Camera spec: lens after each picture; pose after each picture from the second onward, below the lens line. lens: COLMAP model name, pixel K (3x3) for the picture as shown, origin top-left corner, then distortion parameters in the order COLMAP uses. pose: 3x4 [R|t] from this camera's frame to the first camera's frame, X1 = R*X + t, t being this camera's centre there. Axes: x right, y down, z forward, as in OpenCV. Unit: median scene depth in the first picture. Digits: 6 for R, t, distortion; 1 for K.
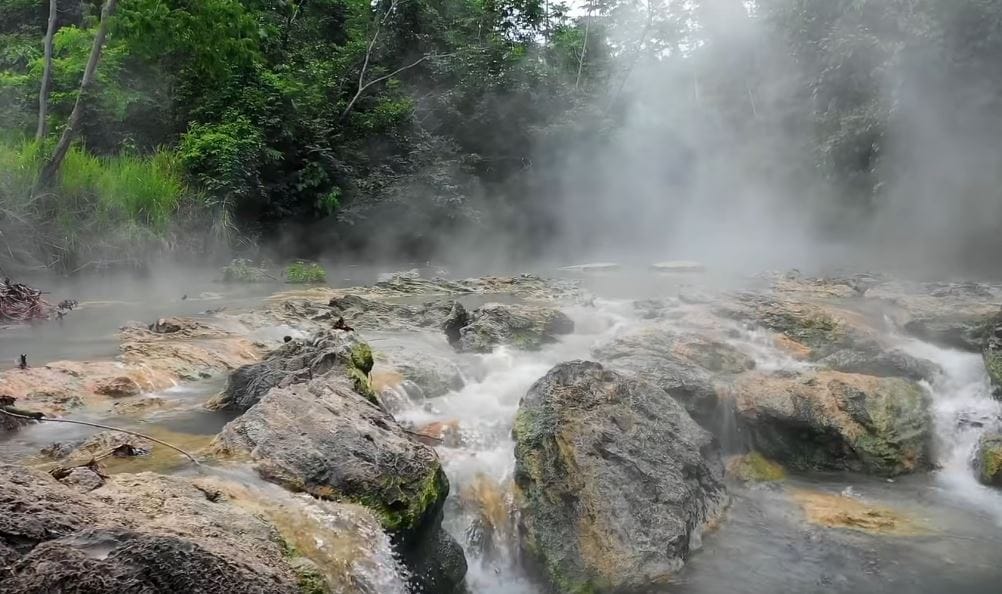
lens RADIAL K [[1039.9, 0, 501.0], [0, 1039.9, 297.0], [0, 0, 1]] dist [-0.003354, -0.001429]
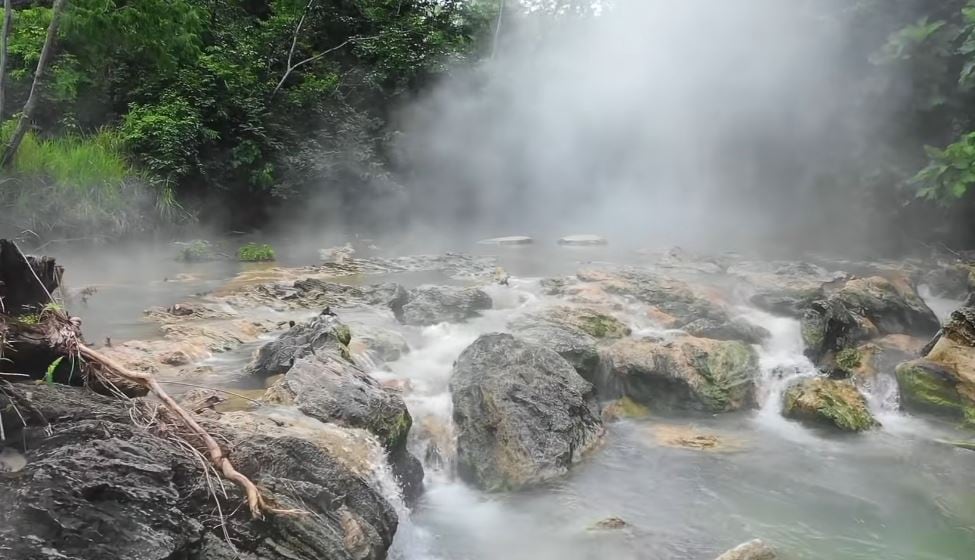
lens RADIAL K [[1037.5, 0, 487.5], [0, 1037.5, 280.0], [0, 0, 1]] dist [0.001597, -0.002029]
pose [[0.997749, -0.010639, 0.066207, -0.022251], [0.009068, 0.999671, 0.023988, -0.034962], [-0.066440, -0.023333, 0.997518, -0.304218]]
